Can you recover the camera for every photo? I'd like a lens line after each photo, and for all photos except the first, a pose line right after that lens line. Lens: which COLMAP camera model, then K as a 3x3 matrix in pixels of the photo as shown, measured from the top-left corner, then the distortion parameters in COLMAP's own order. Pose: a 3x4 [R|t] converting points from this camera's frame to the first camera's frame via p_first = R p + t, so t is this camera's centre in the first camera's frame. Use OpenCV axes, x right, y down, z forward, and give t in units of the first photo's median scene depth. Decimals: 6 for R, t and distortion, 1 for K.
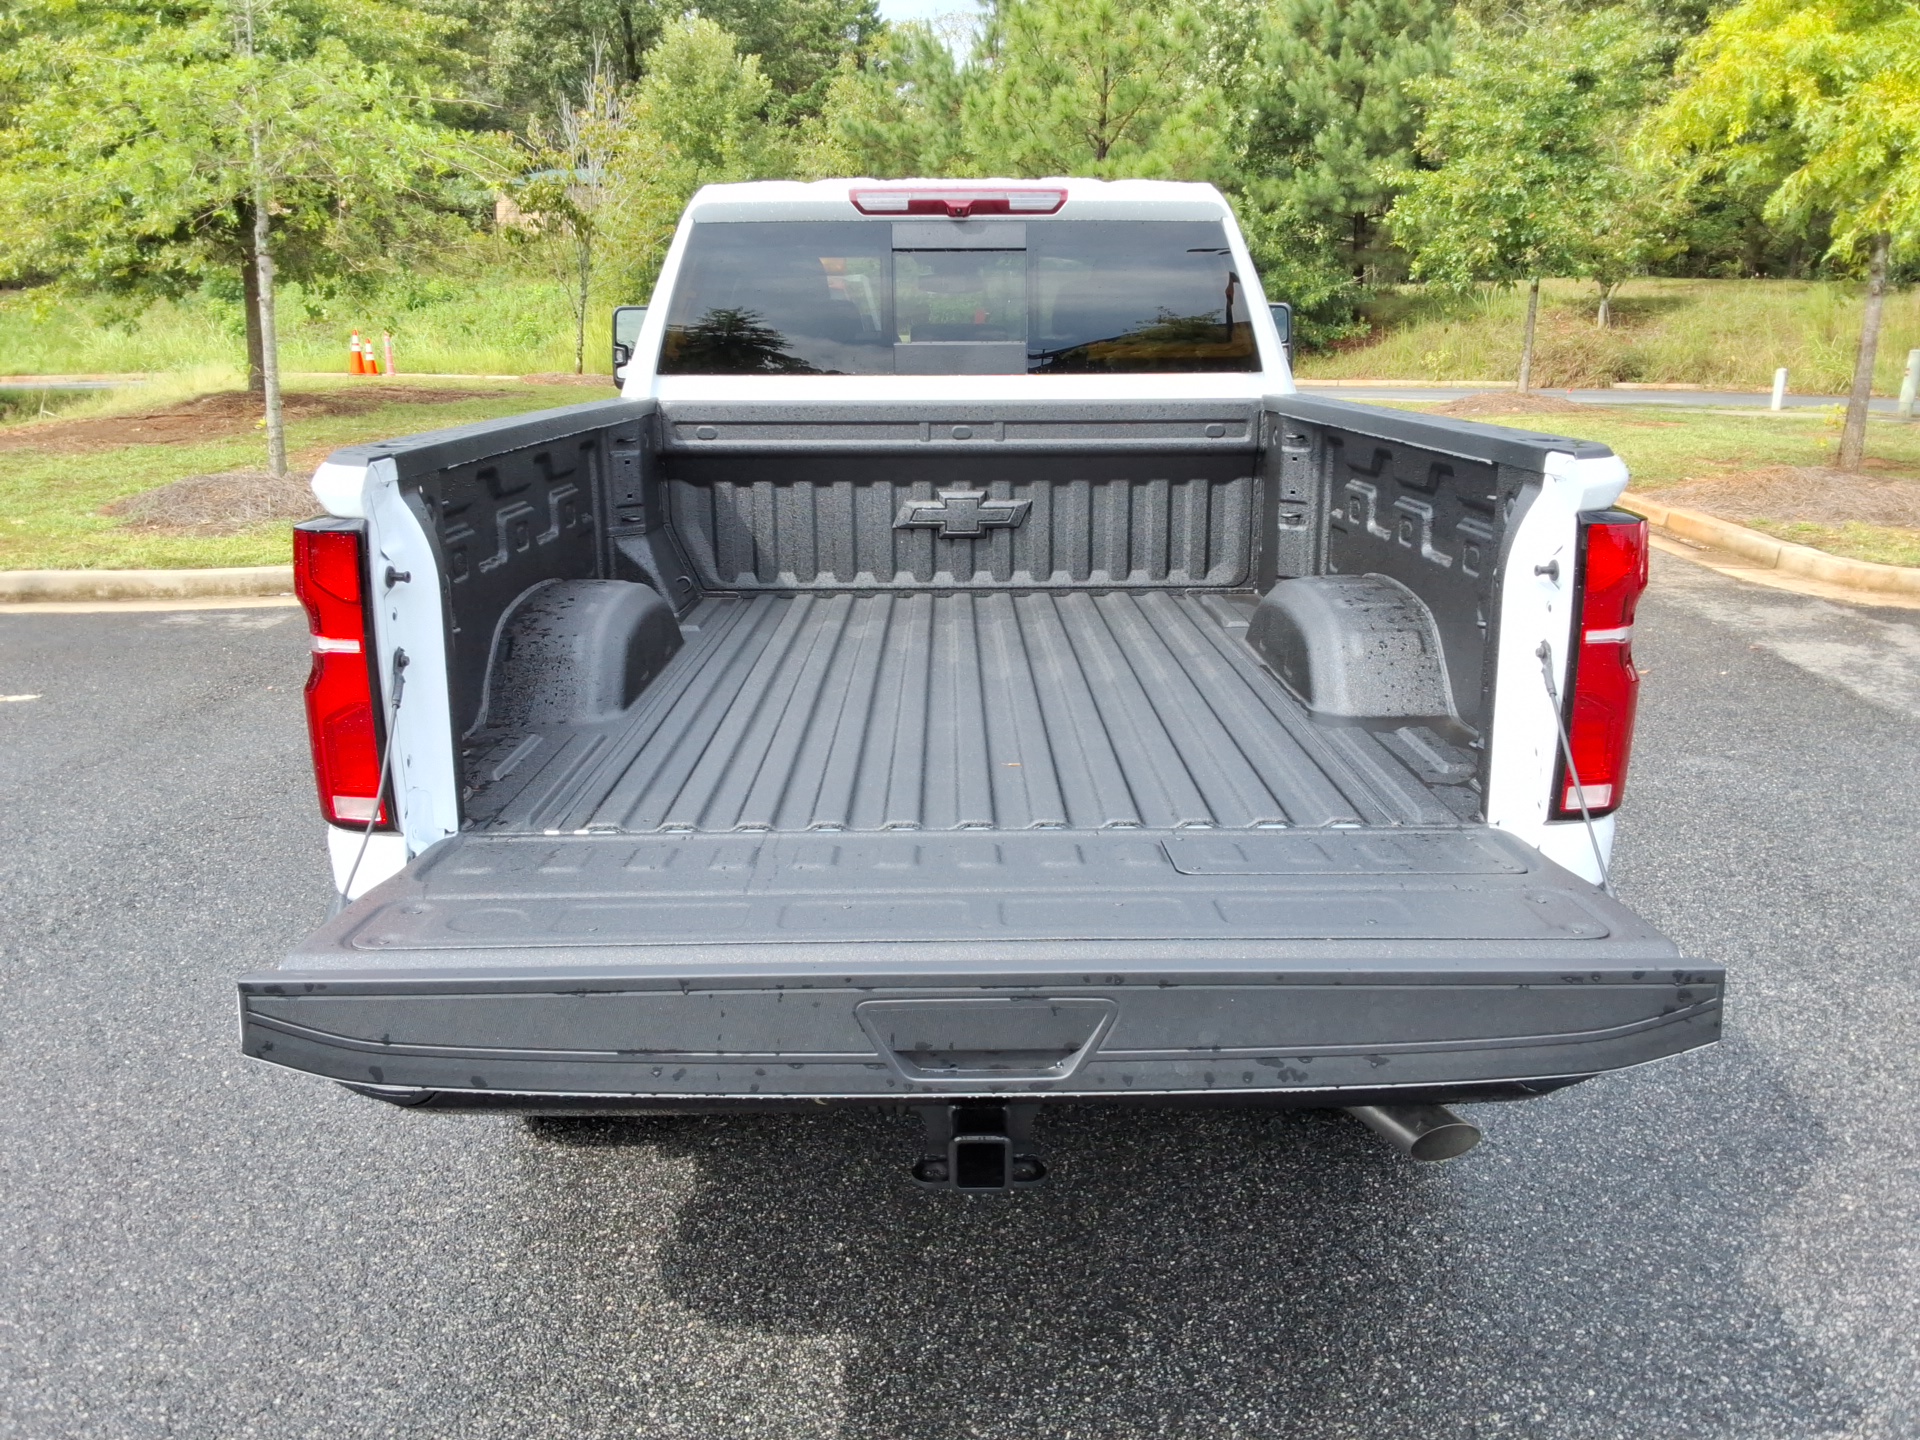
lens RADIAL K [[1544.3, 0, 978.4], [0, 1544.3, 703.1], [0, 0, 1]] dist [0.126119, -0.198504]
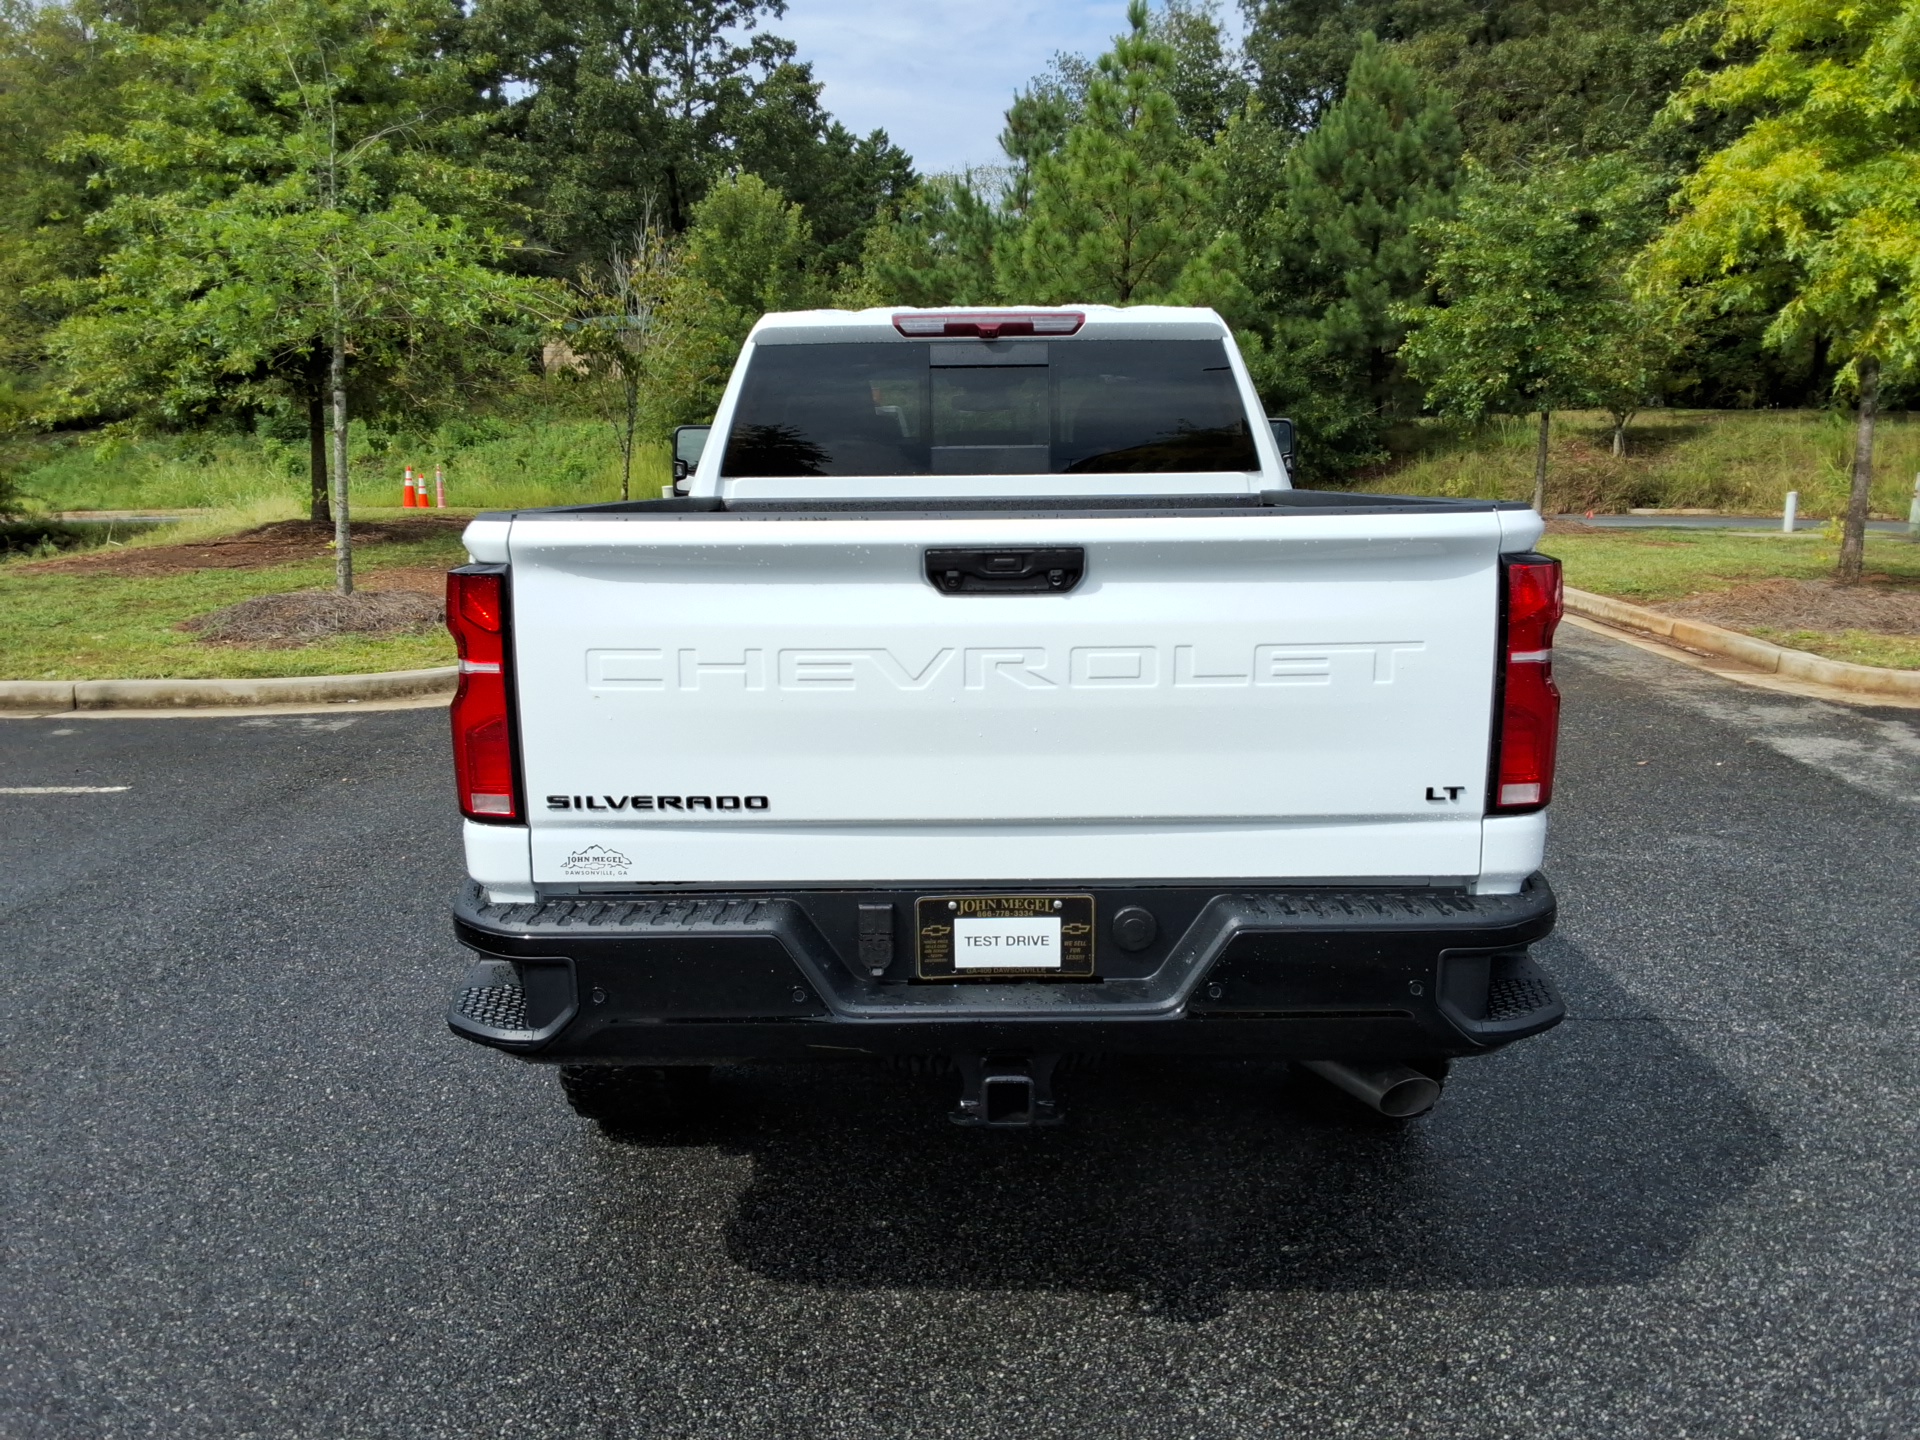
lens RADIAL K [[1544.3, 0, 978.8], [0, 1544.3, 701.6], [0, 0, 1]] dist [0.126119, -0.198504]
pose [[0.999806, -0.002330, -0.019563, 0.000630], [0.000672, 0.996437, -0.084341, 0.018151], [0.019689, 0.084311, 0.996245, -0.038402]]
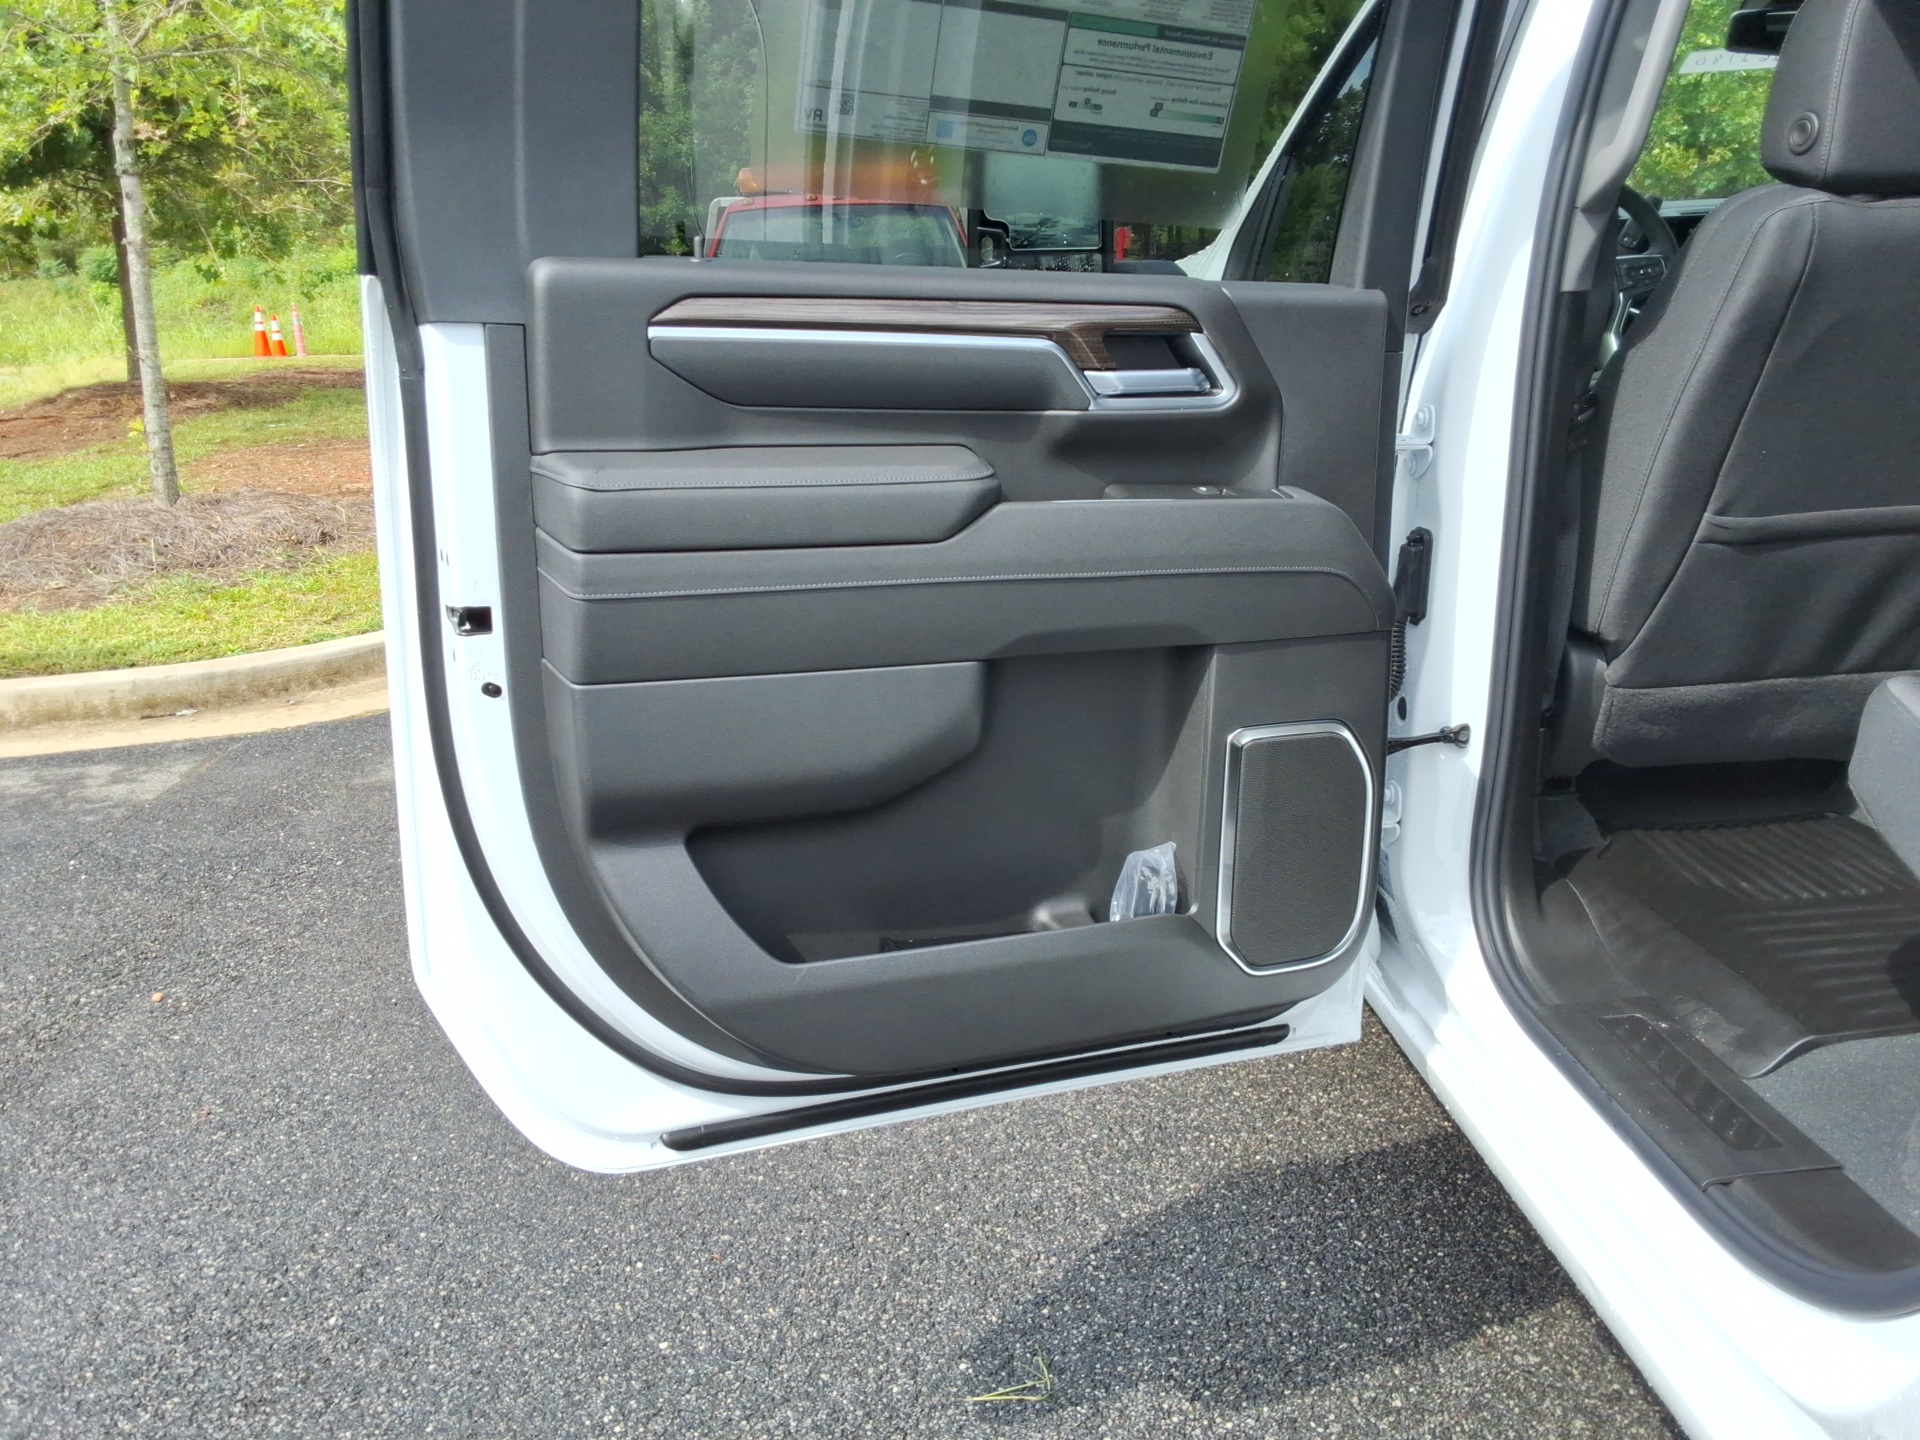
lens RADIAL K [[1544.3, 0, 1000.9], [0, 1544.3, 686.5], [0, 0, 1]] dist [0.126119, -0.198504]
pose [[0.997290, -0.048629, 0.055204, -0.144362], [0.047897, 0.998747, 0.014493, -0.065904], [-0.055840, -0.011809, 0.998370, 0.338712]]
